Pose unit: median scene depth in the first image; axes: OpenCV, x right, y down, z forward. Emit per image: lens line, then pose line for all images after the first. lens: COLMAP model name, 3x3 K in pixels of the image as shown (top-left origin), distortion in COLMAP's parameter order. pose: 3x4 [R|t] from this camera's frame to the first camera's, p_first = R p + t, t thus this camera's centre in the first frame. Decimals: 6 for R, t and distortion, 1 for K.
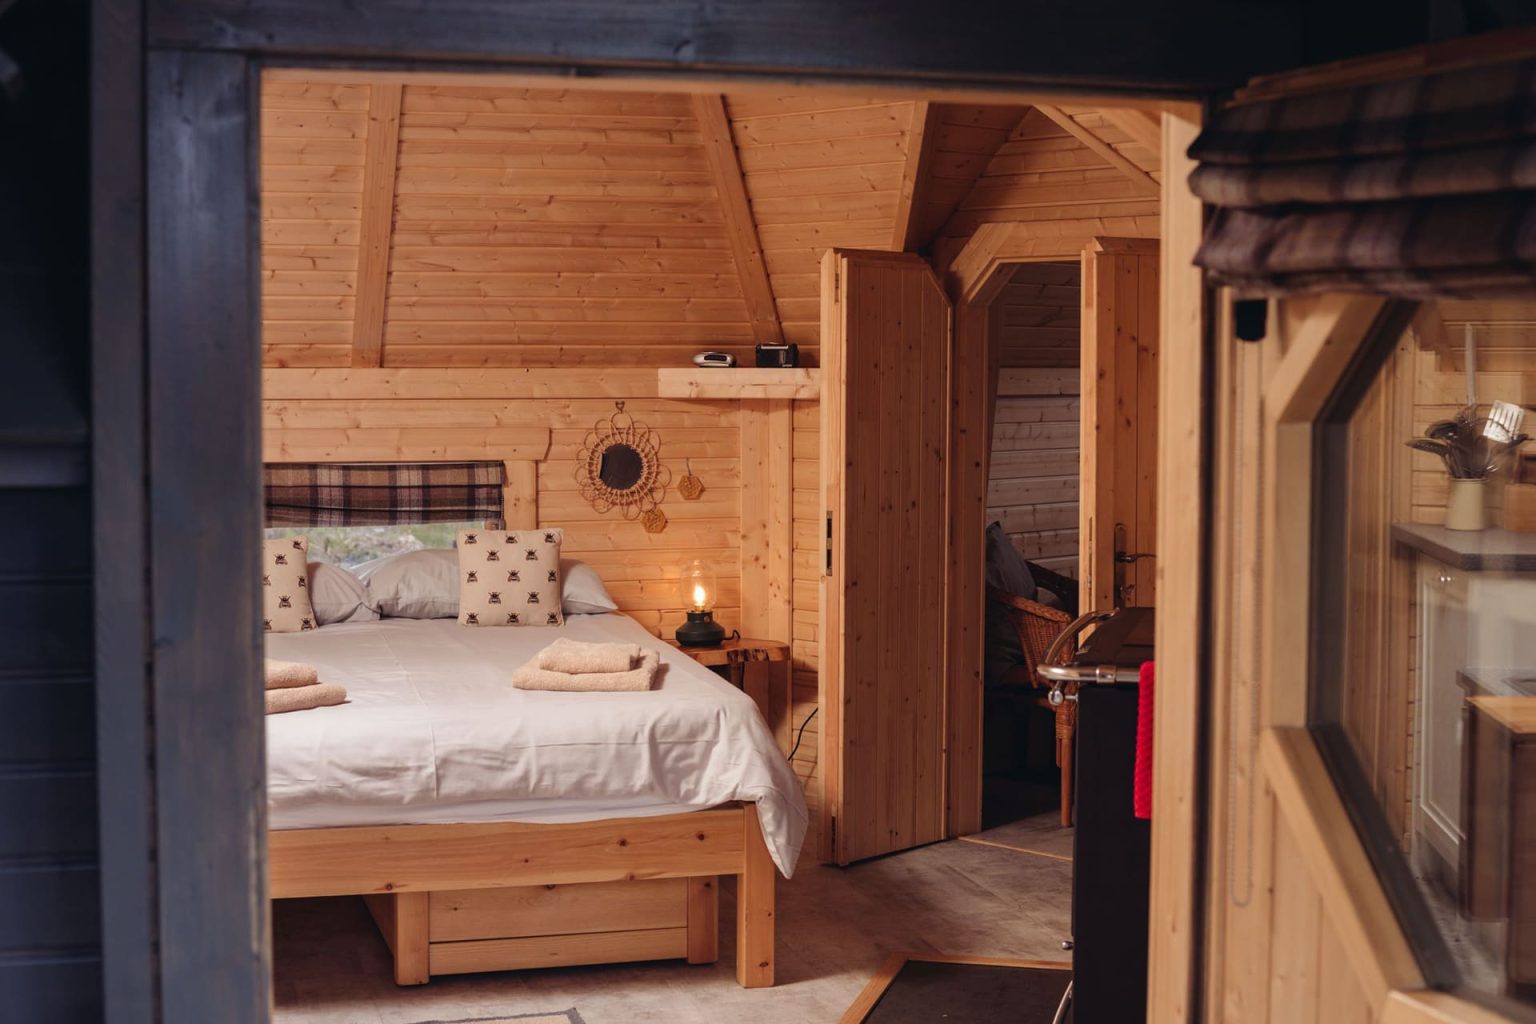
lens RADIAL K [[1889.5, 0, 768.0], [0, 1889.5, 512.0], [0, 0, 1]] dist [-0.010288, -0.012719]
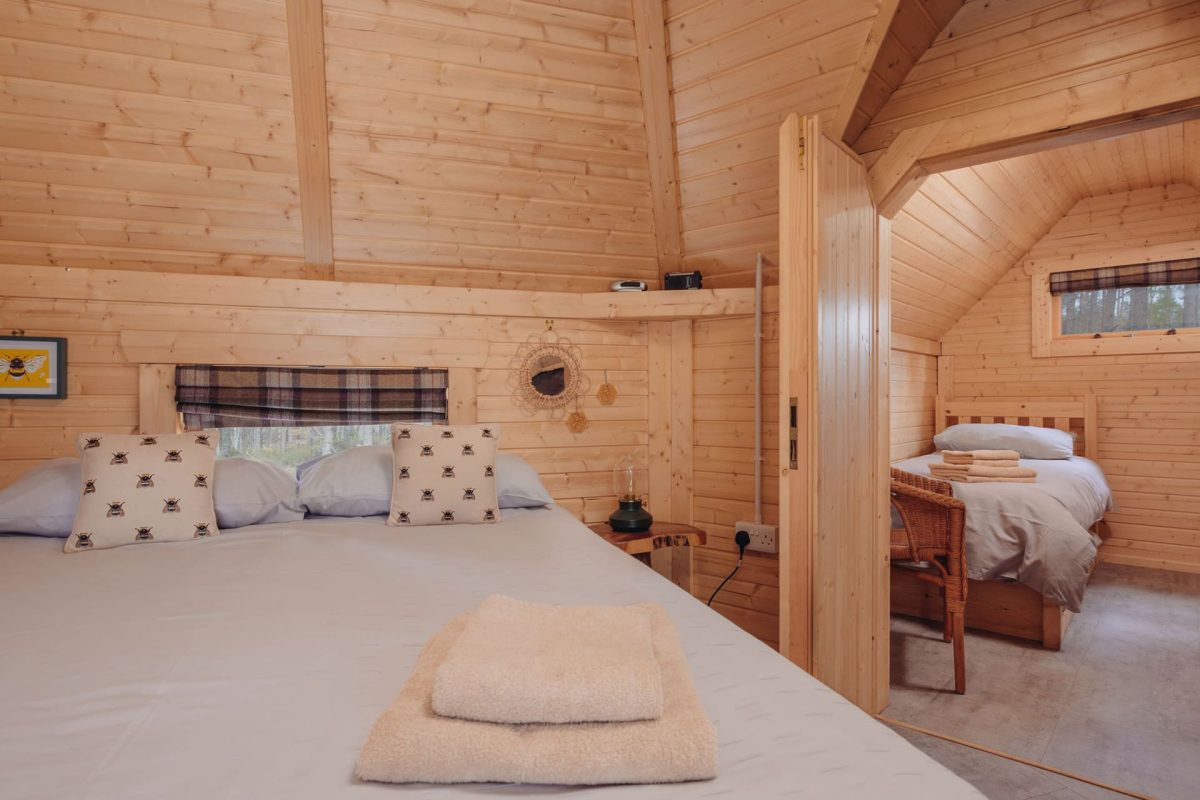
lens RADIAL K [[604.1, 0, 600.0], [0, 604.1, 400.0], [0, 0, 1]] dist [0.036451, -0.000058]
pose [[0.998614, -0.002926, 0.052547, -0.069316], [0.006804, 0.997251, -0.073784, 0.019627], [-0.052186, 0.074039, 0.995889, 0.647680]]
